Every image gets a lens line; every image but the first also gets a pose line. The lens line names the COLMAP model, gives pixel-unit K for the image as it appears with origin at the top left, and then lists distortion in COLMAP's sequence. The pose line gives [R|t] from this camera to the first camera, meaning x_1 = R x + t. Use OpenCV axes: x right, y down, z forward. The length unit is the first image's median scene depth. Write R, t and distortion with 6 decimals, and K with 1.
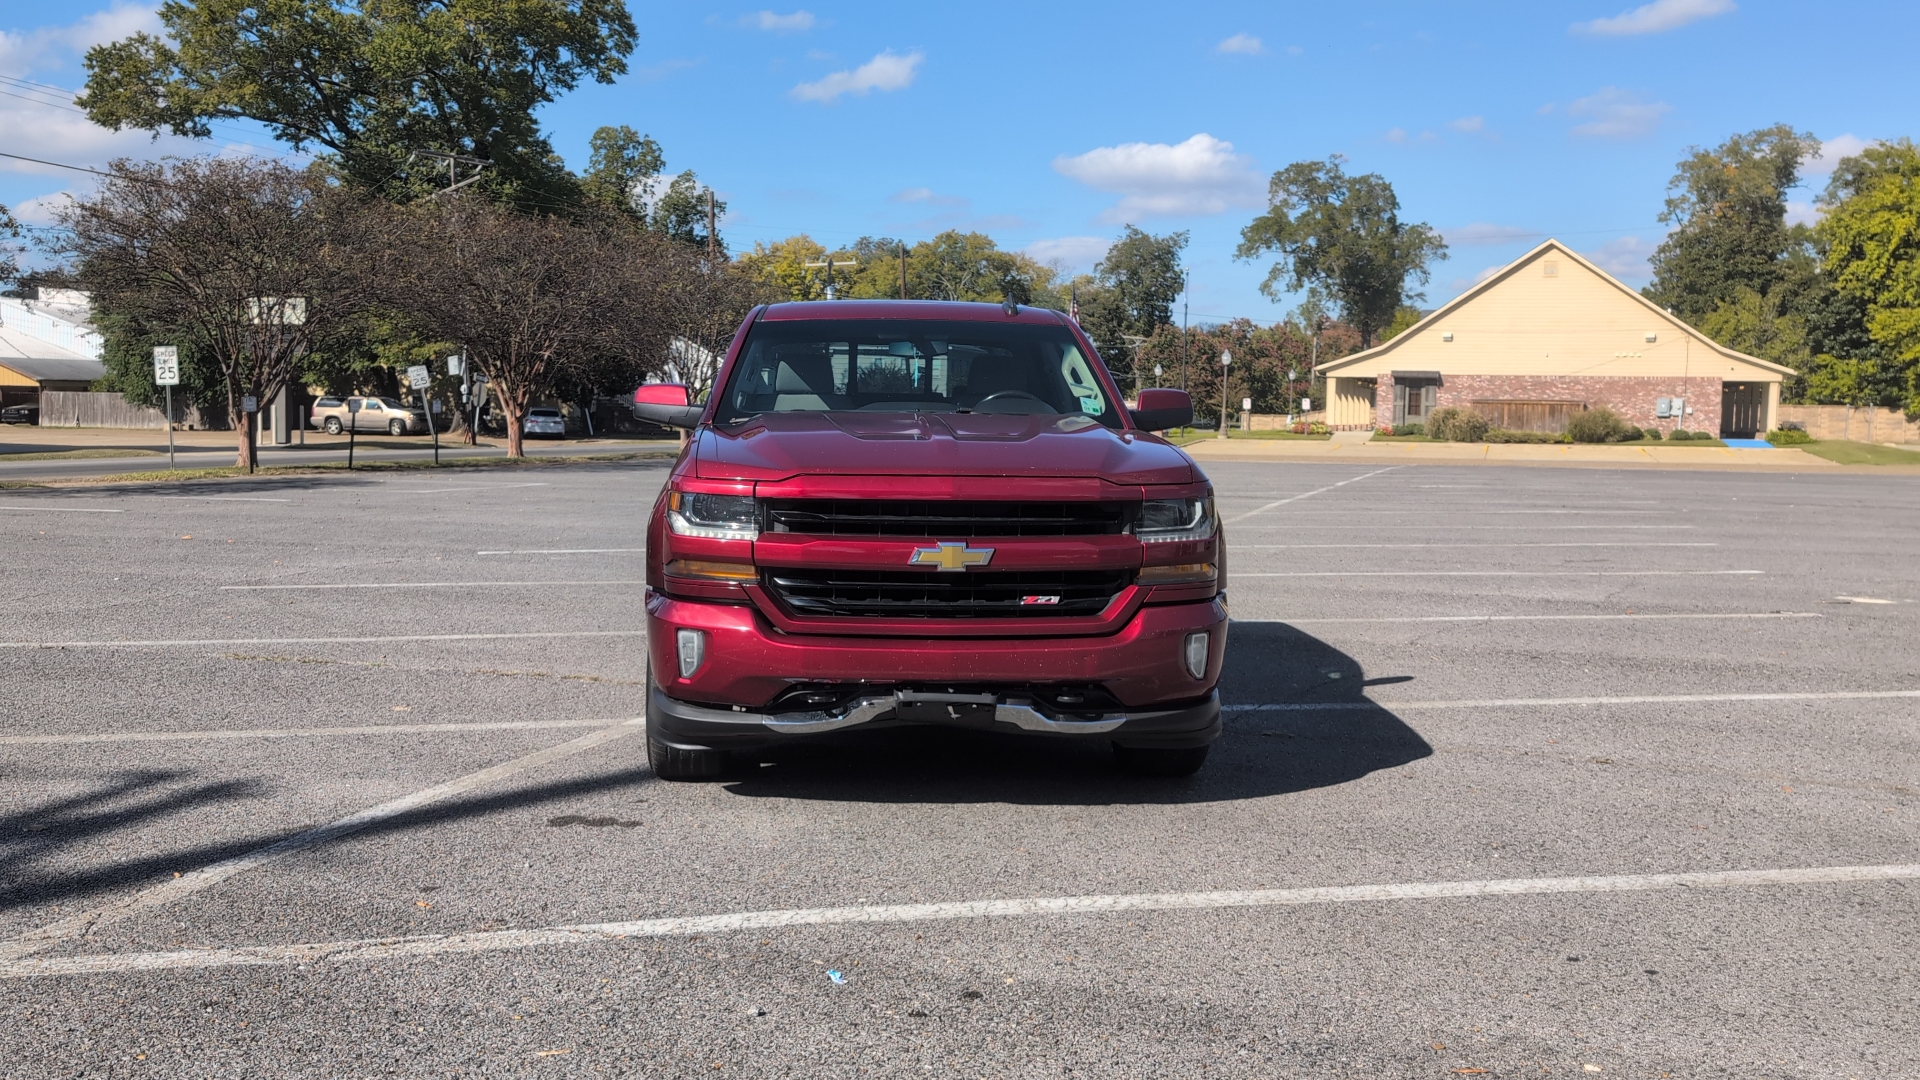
lens RADIAL K [[1724.0, 0, 959.1], [0, 1724.0, 491.5], [0, 0, 1]] dist [-0.000011, 0.014310]
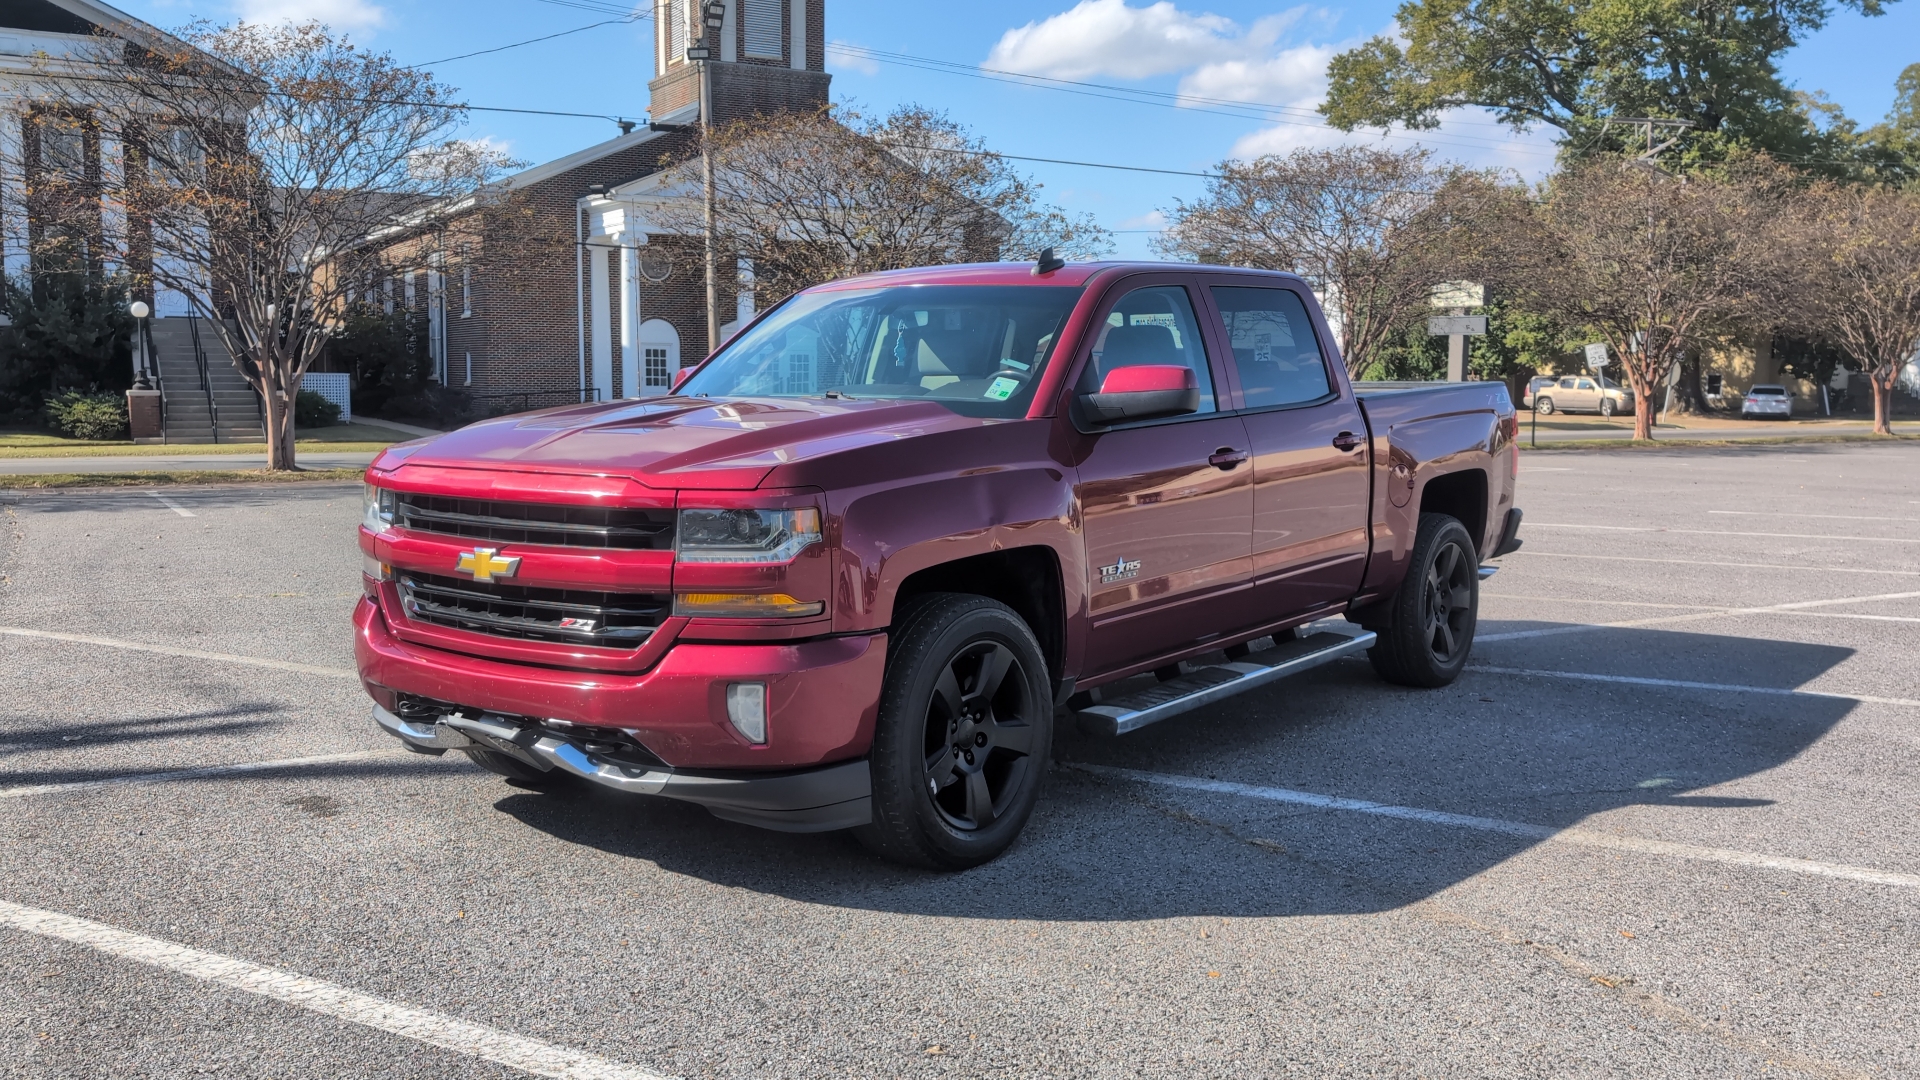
lens RADIAL K [[1724.0, 0, 959.1], [0, 1724.0, 491.5], [0, 0, 1]] dist [-0.000011, 0.014310]
pose [[0.740147, 0.030509, -0.671753, 0.055961], [-0.022544, 0.999534, 0.020557, -0.001642], [0.672067, -0.000072, 0.740490, 0.038212]]
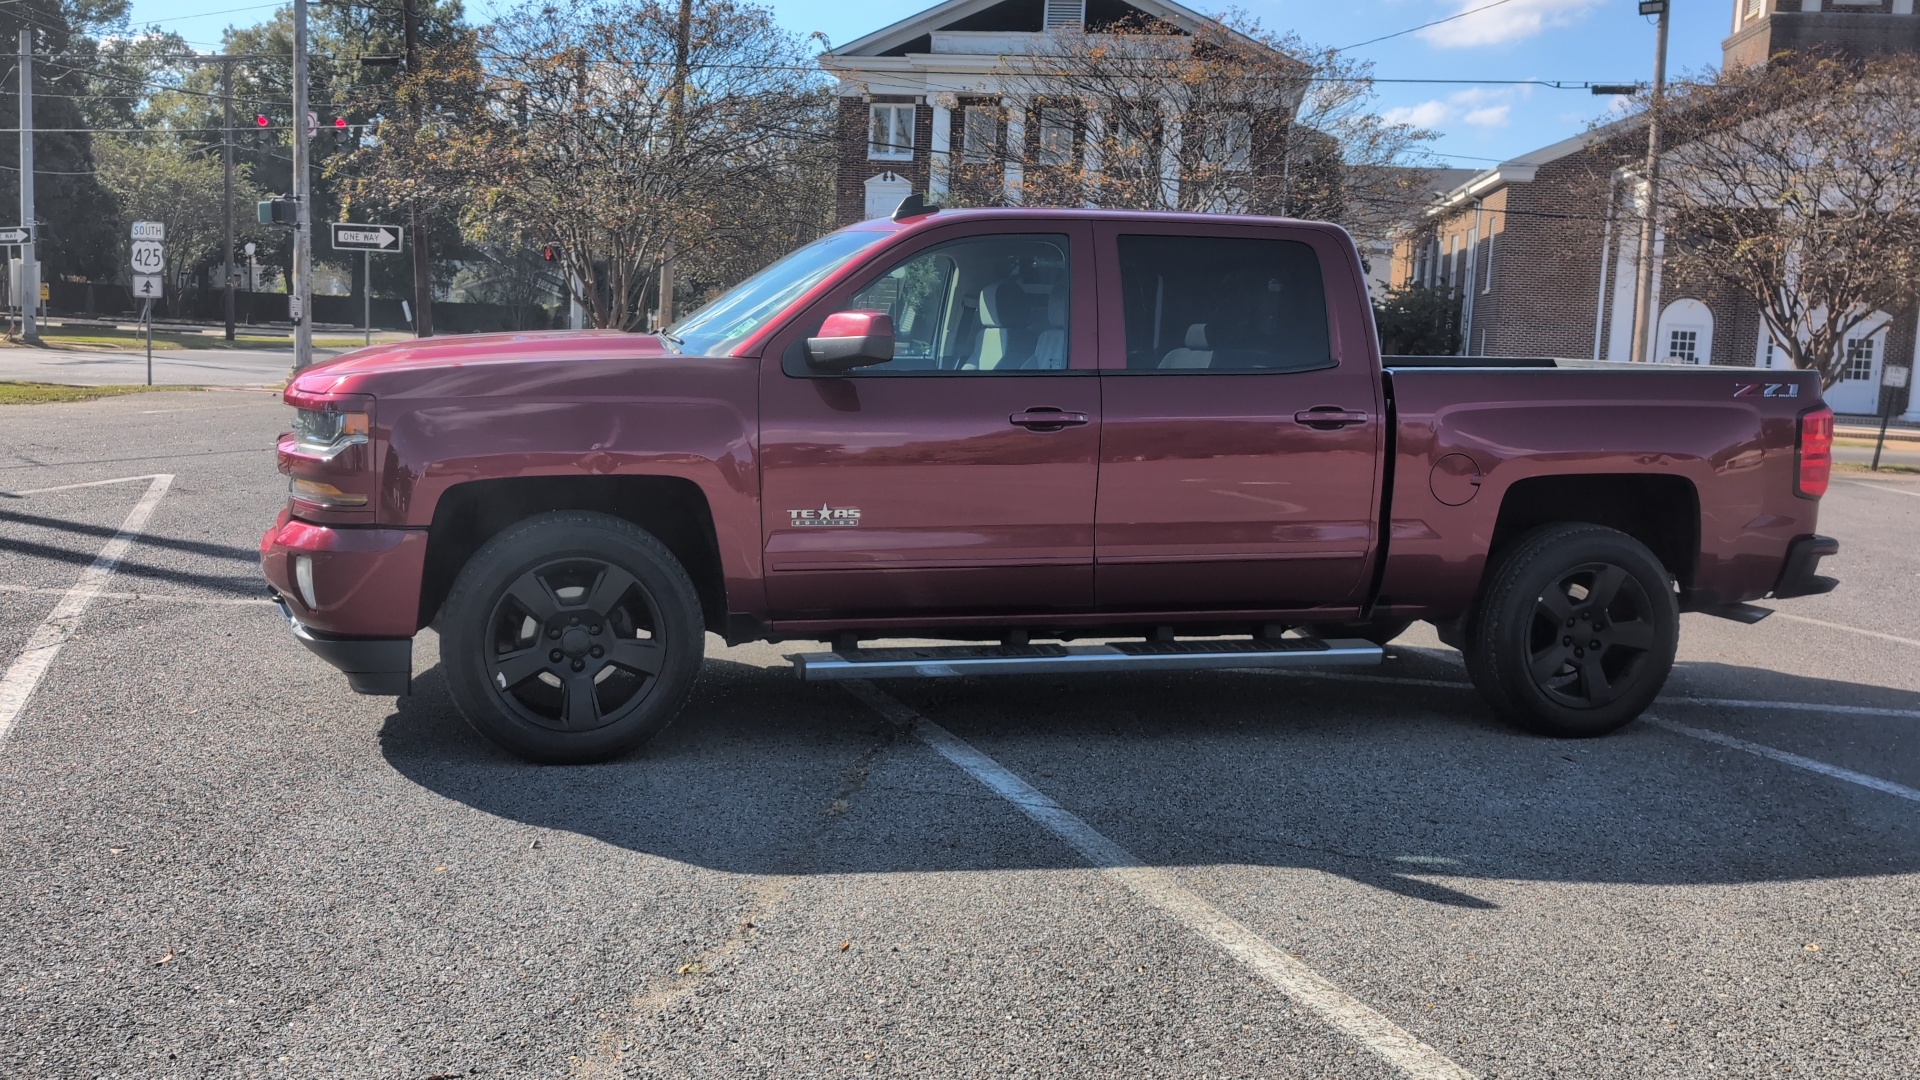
lens RADIAL K [[1695.8, 0, 957.7], [0, 1695.8, 539.1], [0, 0, 1]] dist [0.046591, -0.081279]
pose [[0.174829, 0.112019, -0.978206, 0.083959], [-0.087114, 0.991371, 0.097957, -0.003623], [0.980737, 0.068090, 0.183079, 0.090451]]
